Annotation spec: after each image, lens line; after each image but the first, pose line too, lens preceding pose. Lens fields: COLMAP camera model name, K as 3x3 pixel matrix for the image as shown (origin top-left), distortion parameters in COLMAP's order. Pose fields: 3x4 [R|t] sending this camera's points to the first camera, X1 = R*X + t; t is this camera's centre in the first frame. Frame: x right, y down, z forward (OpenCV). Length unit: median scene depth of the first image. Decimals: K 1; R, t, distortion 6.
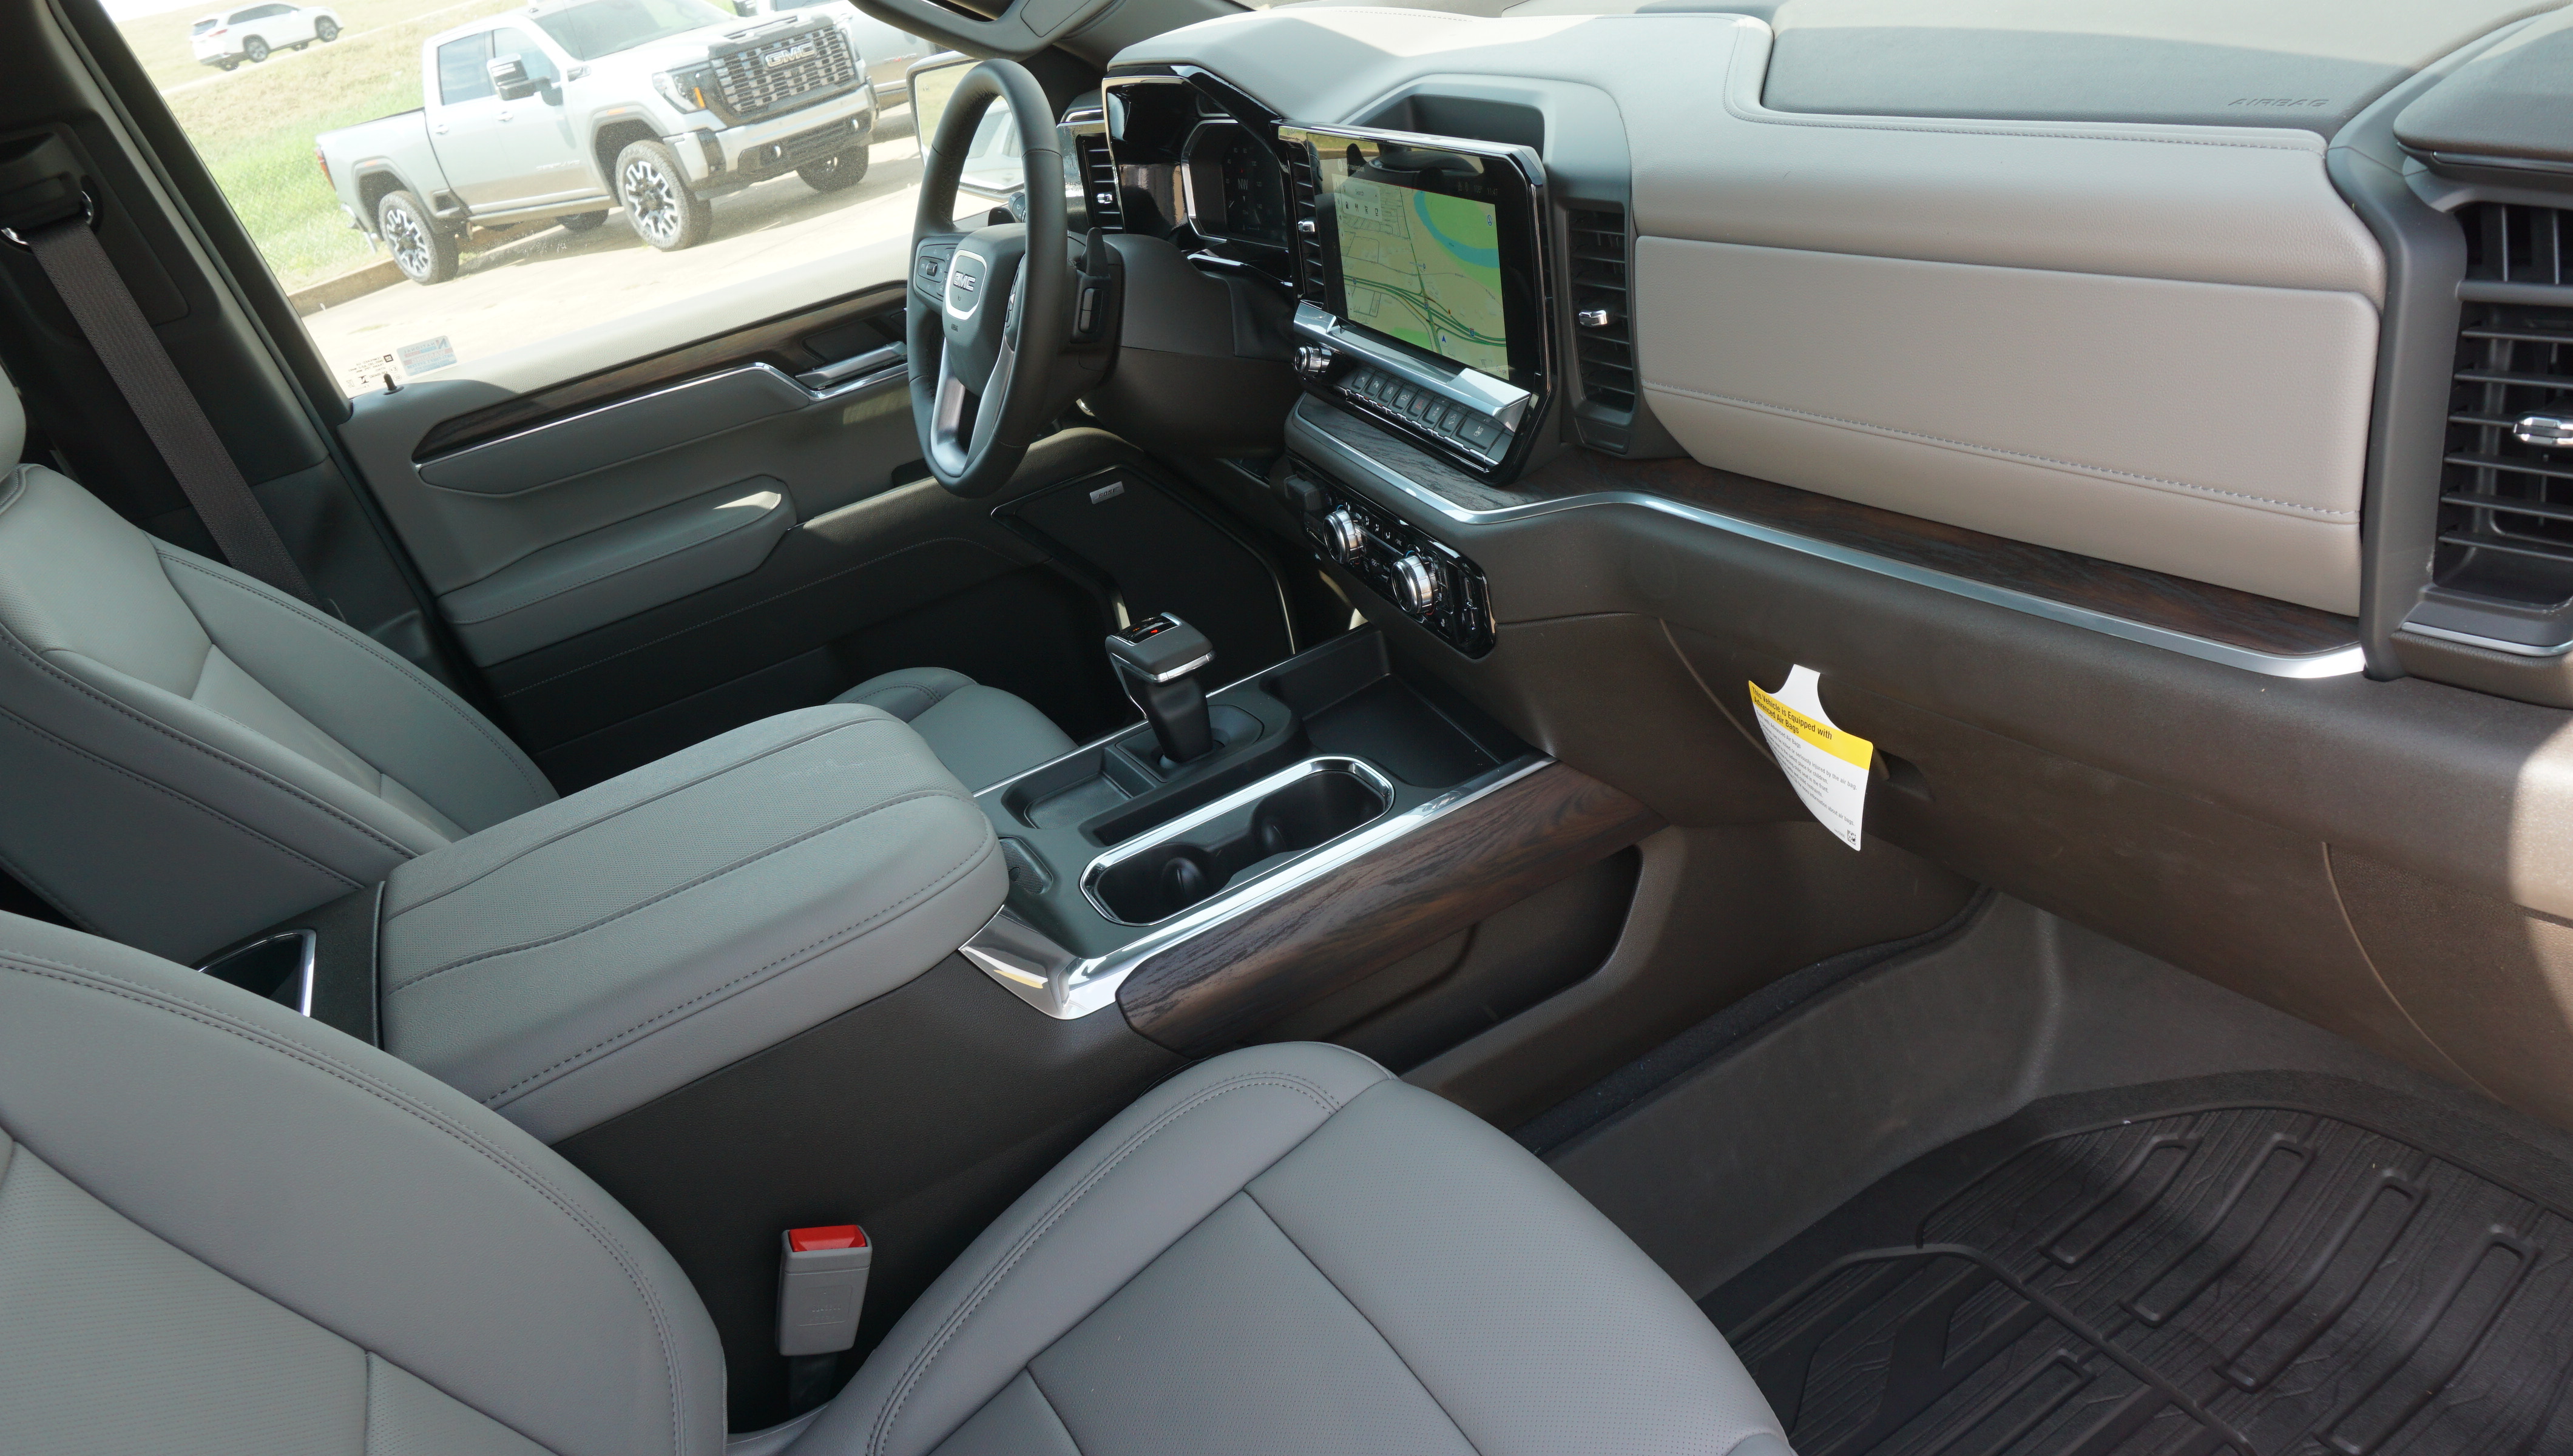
lens RADIAL K [[1750.0, 0, 1296.9], [0, 1750.0, 733.8], [0, 0, 1]] dist [-0.042344, 0.032734]
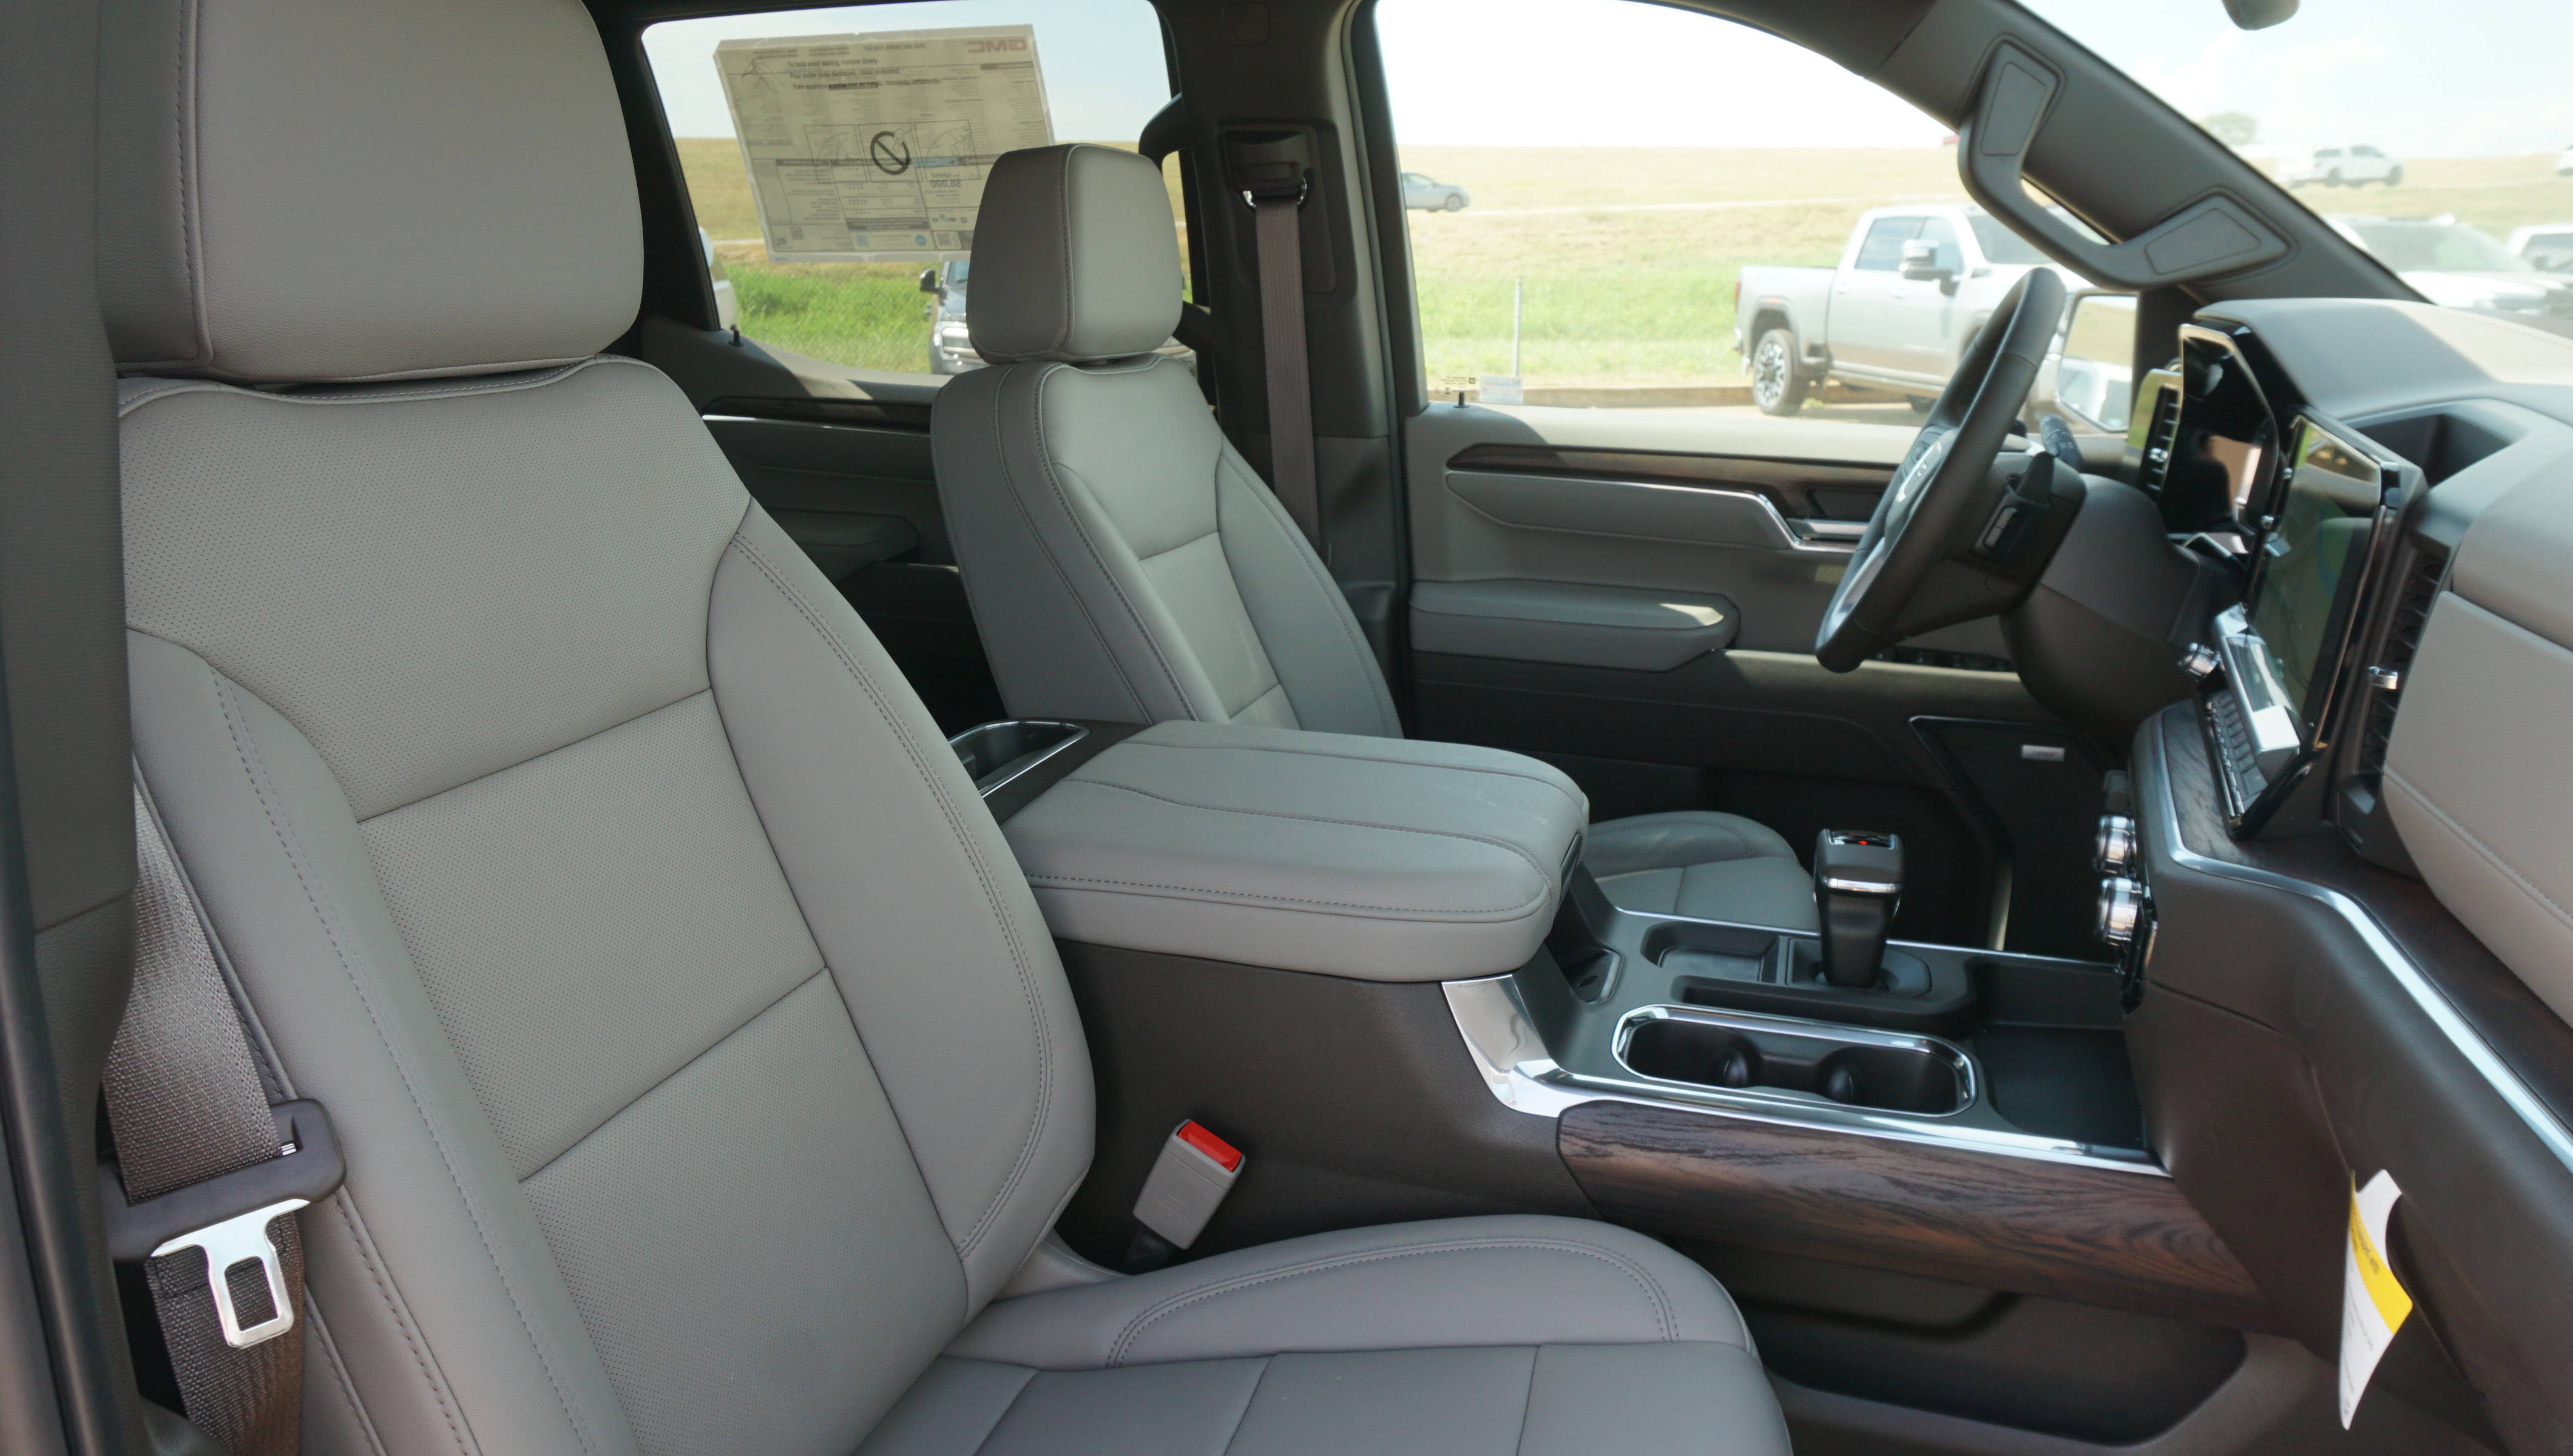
lens RADIAL K [[1750.0, 0, 1285.2], [0, 1750.0, 738.4], [0, 0, 1]] dist [-0.042344, 0.032734]
pose [[0.686499, 0.402998, -0.605238, 0.266379], [-0.466190, 0.882717, 0.058975, -0.019982], [0.558020, 0.241670, 0.793857, 0.072248]]
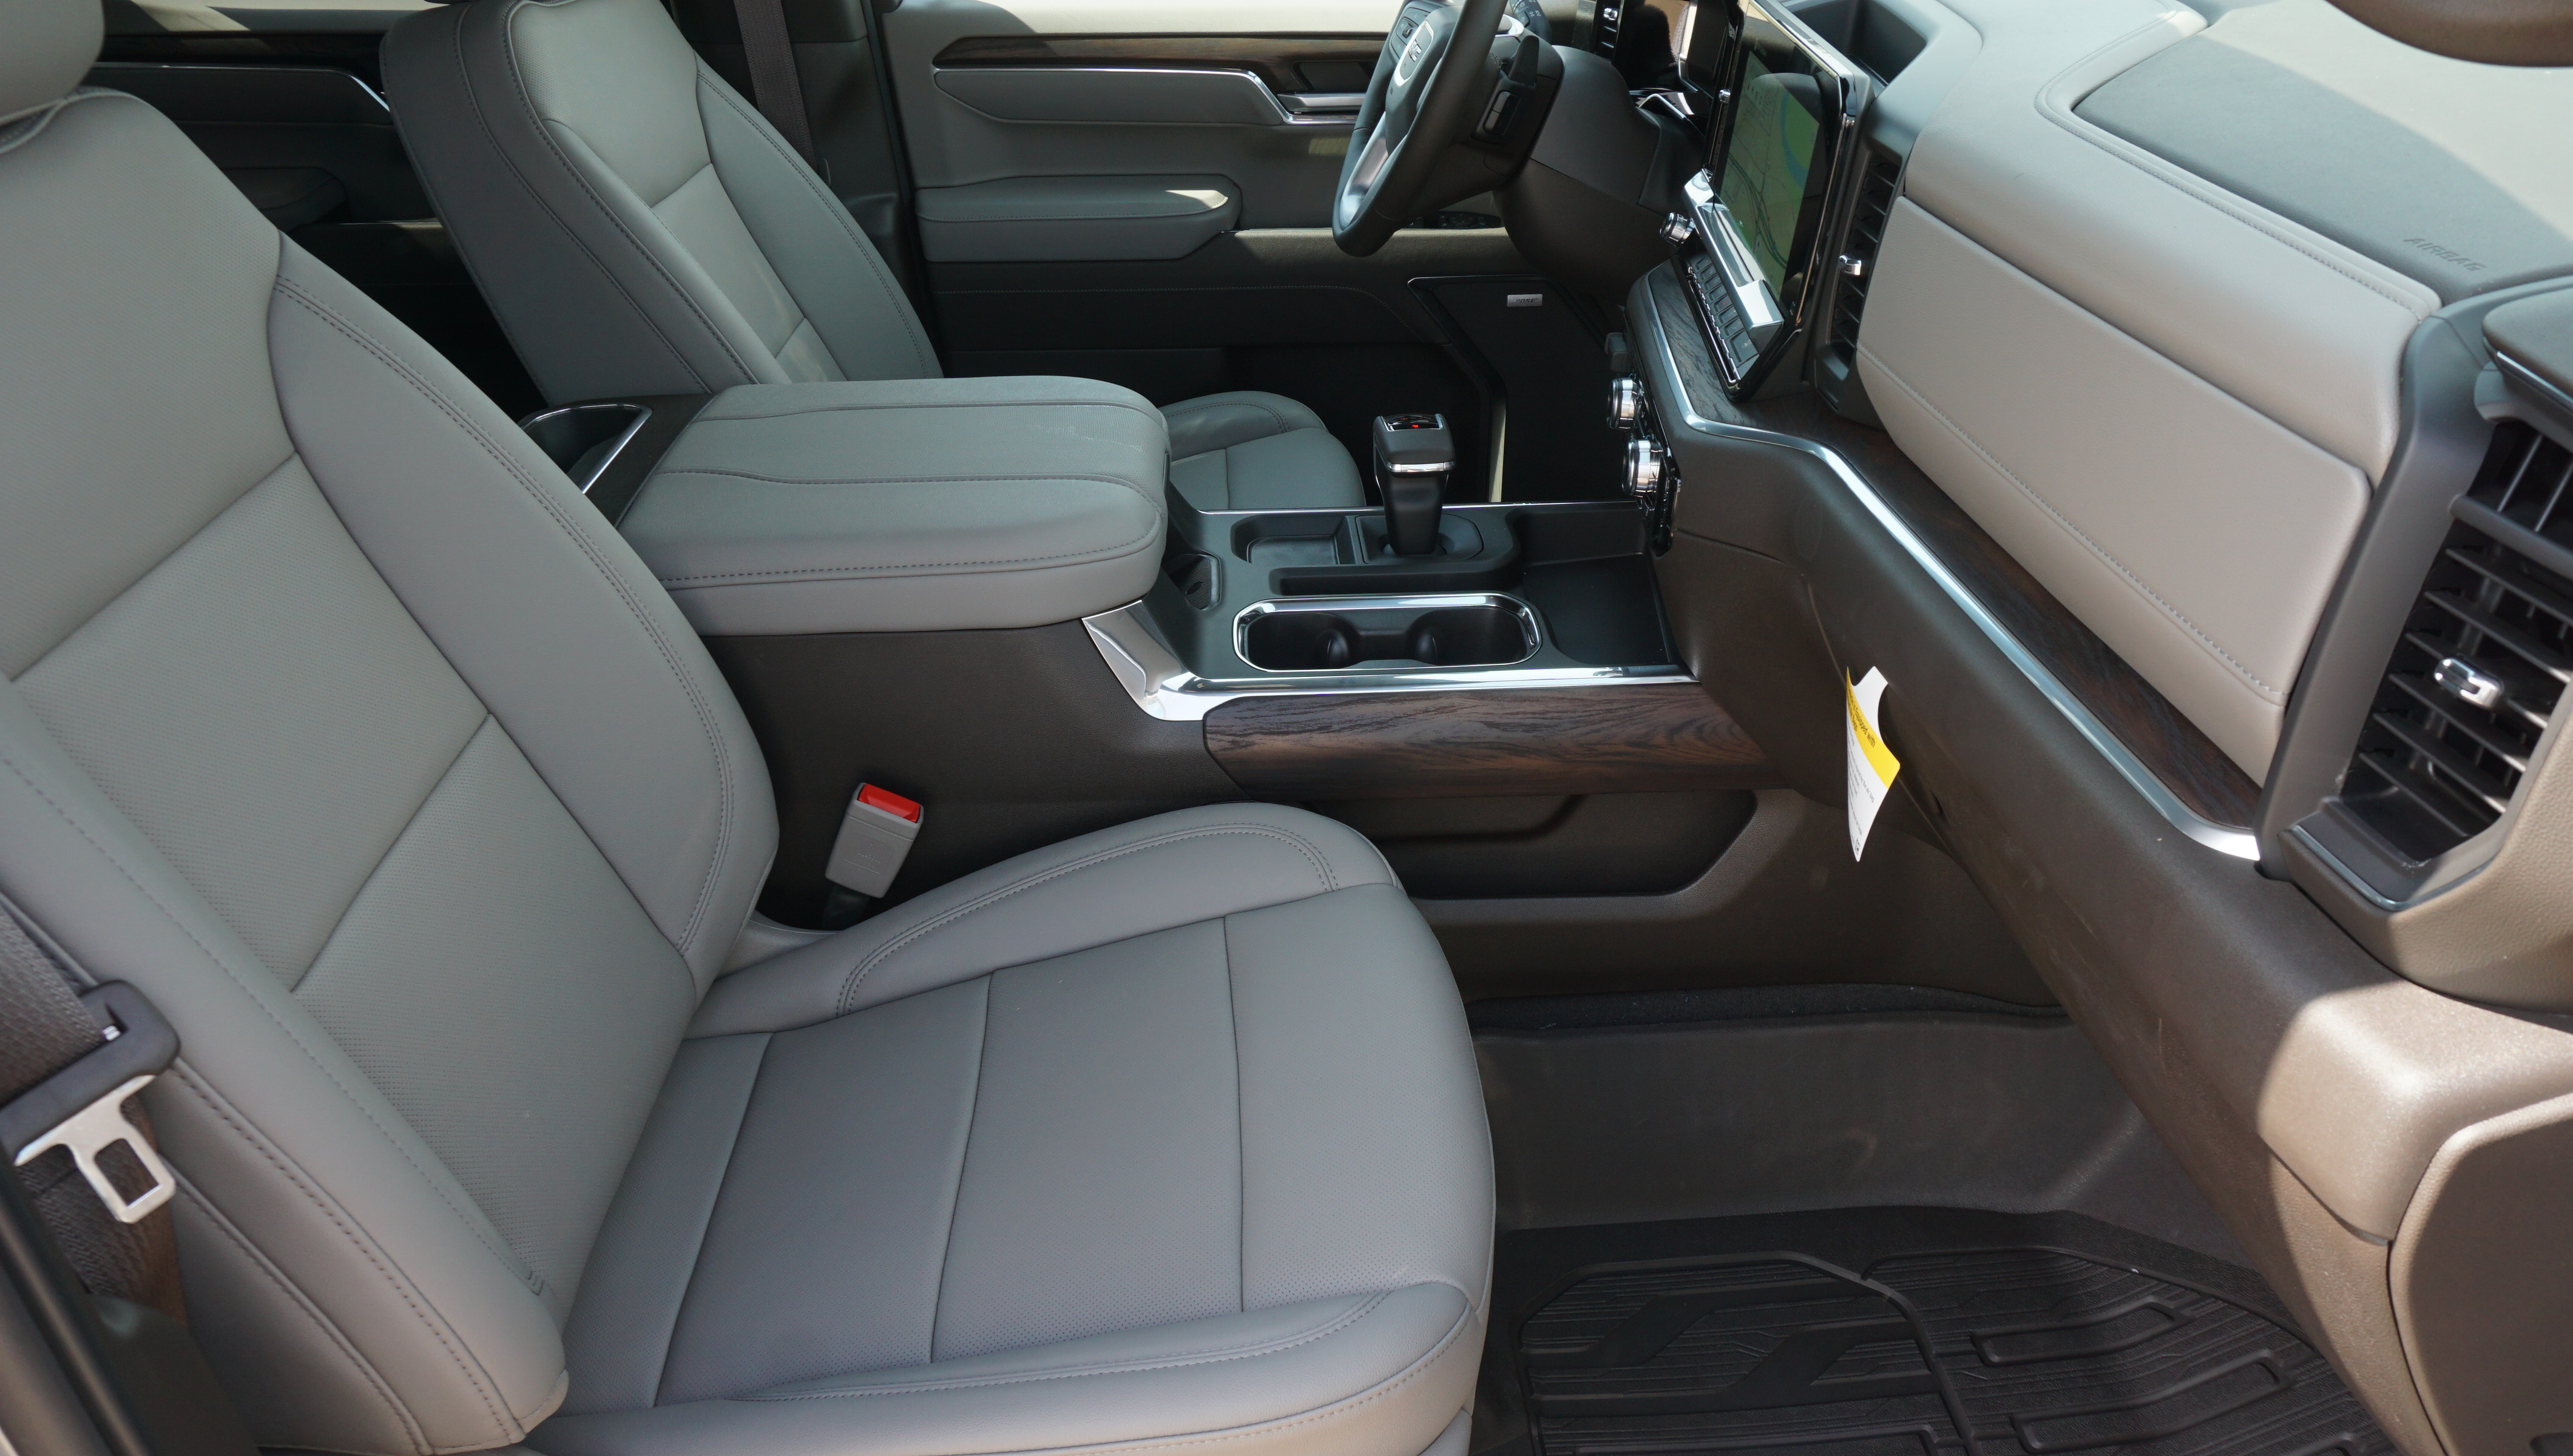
lens RADIAL K [[1750.0, 0, 1286.0], [0, 1750.0, 733.3], [0, 0, 1]] dist [-0.042344, 0.032734]
pose [[0.881741, 0.394369, -0.258853, 0.206965], [-0.362245, 0.917546, 0.163974, -0.035750], [0.302176, -0.050814, 0.951897, -0.033428]]
